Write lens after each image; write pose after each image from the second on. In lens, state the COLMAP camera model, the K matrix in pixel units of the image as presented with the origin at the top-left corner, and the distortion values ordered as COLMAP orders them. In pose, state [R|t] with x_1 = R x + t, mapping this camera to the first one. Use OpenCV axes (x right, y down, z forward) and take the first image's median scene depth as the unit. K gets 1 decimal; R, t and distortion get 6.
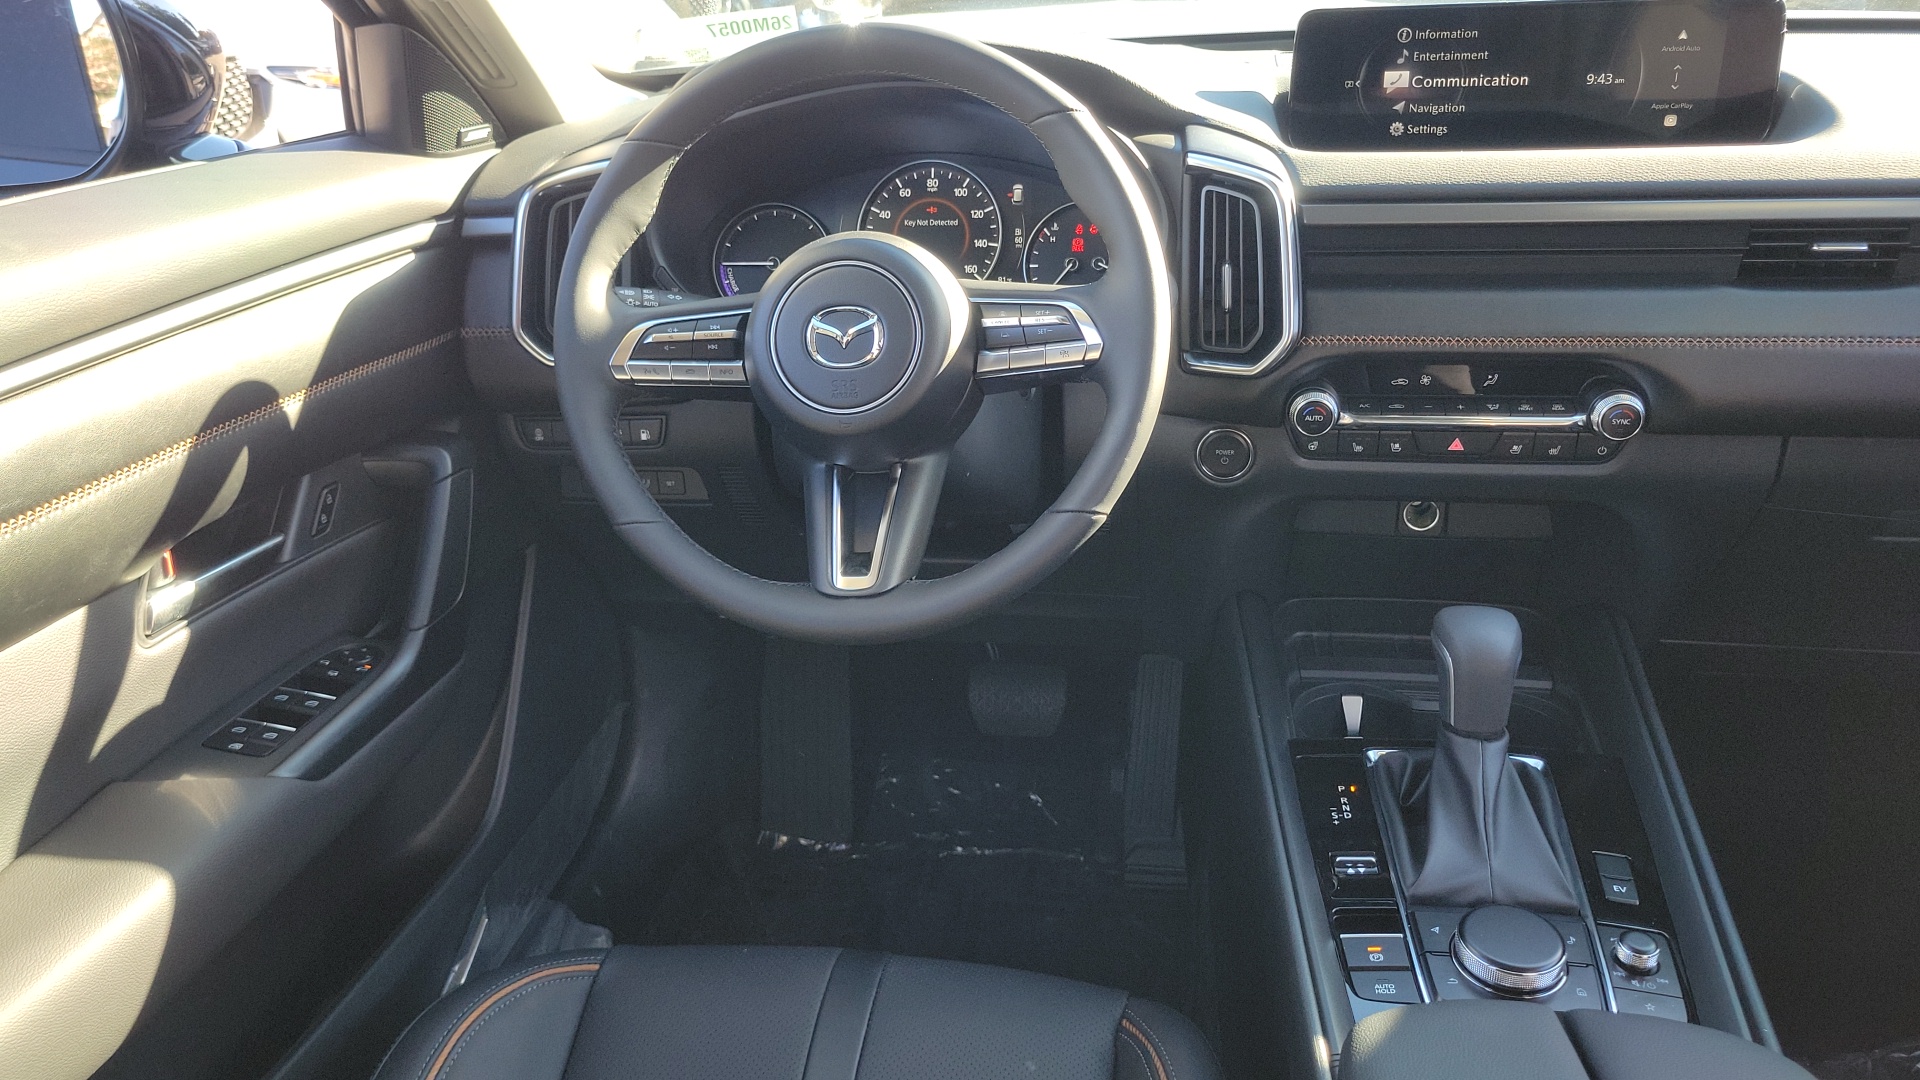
lens RADIAL K [[1470.1, 0, 934.1], [0, 1470.1, 531.7], [0, 0, 1]] dist [0.027651, -0.020105]
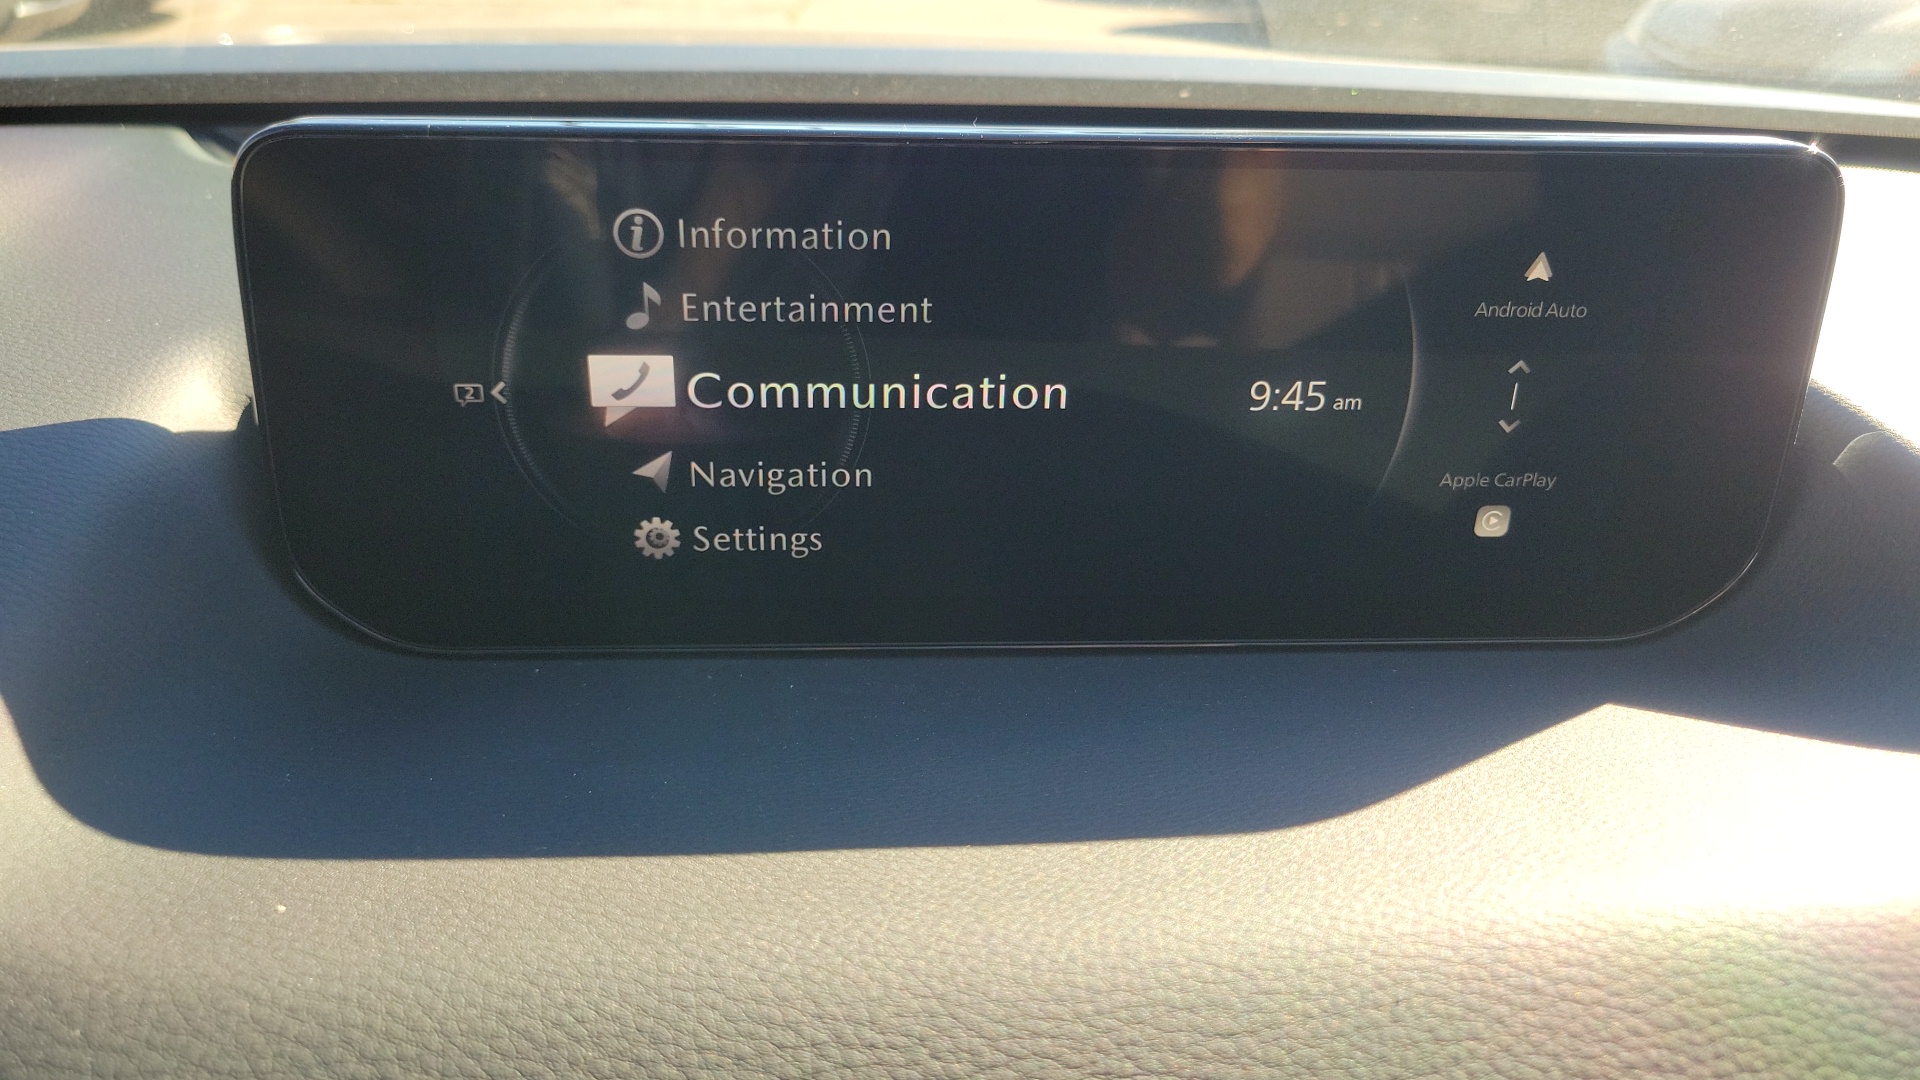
lens RADIAL K [[1470.1, 0, 960.9], [0, 1470.1, 545.1], [0, 0, 1]] dist [0.027651, -0.020105]
pose [[0.940380, -0.084338, 0.329504, 0.300617], [0.060930, 0.994870, 0.080753, -0.318952], [-0.334625, -0.055862, 0.940694, 0.775922]]
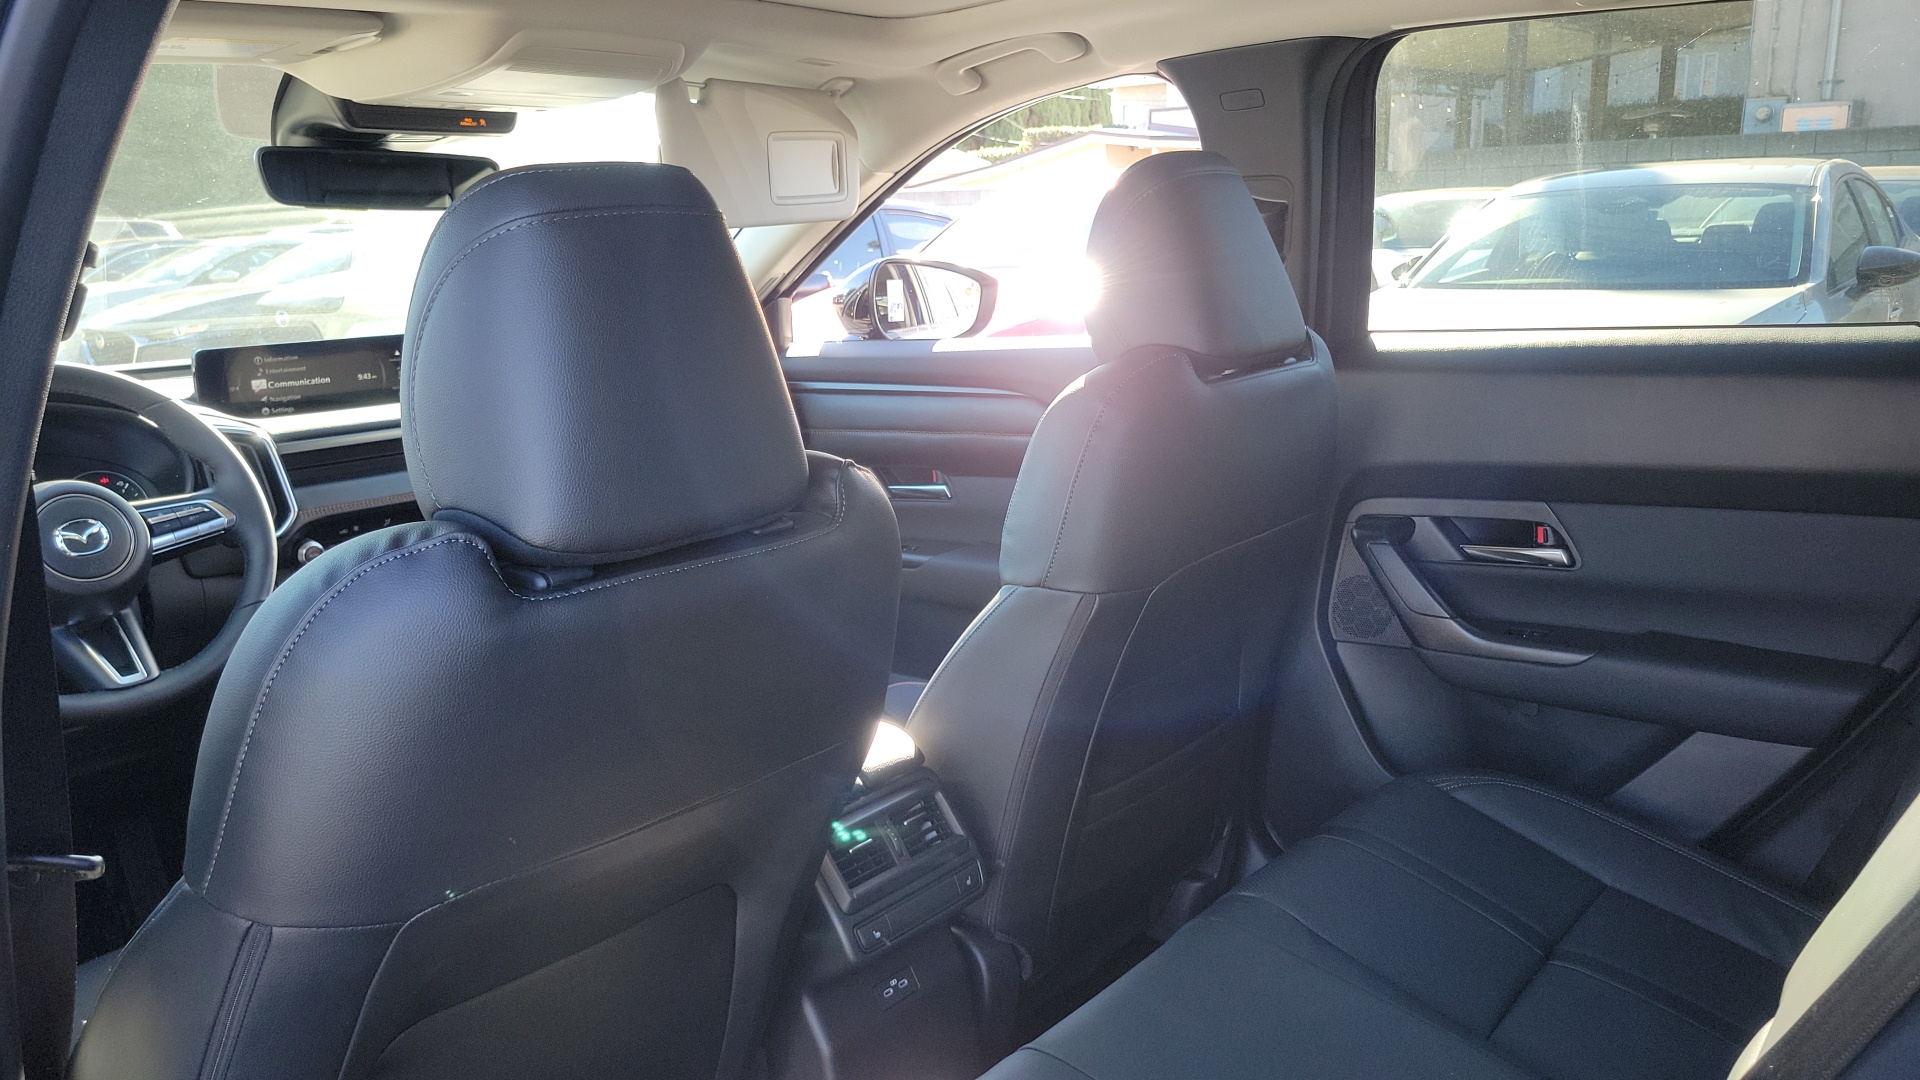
lens RADIAL K [[1430.5, 0, 972.3], [0, 1430.5, 551.3], [0, 0, 1]] dist [0.052876, 0.000760]
pose [[0.484962, -0.174621, 0.856924, -0.882282], [0.360279, 0.932742, -0.013823, 0.238699], [-0.796876, 0.315435, 0.515257, -0.583059]]
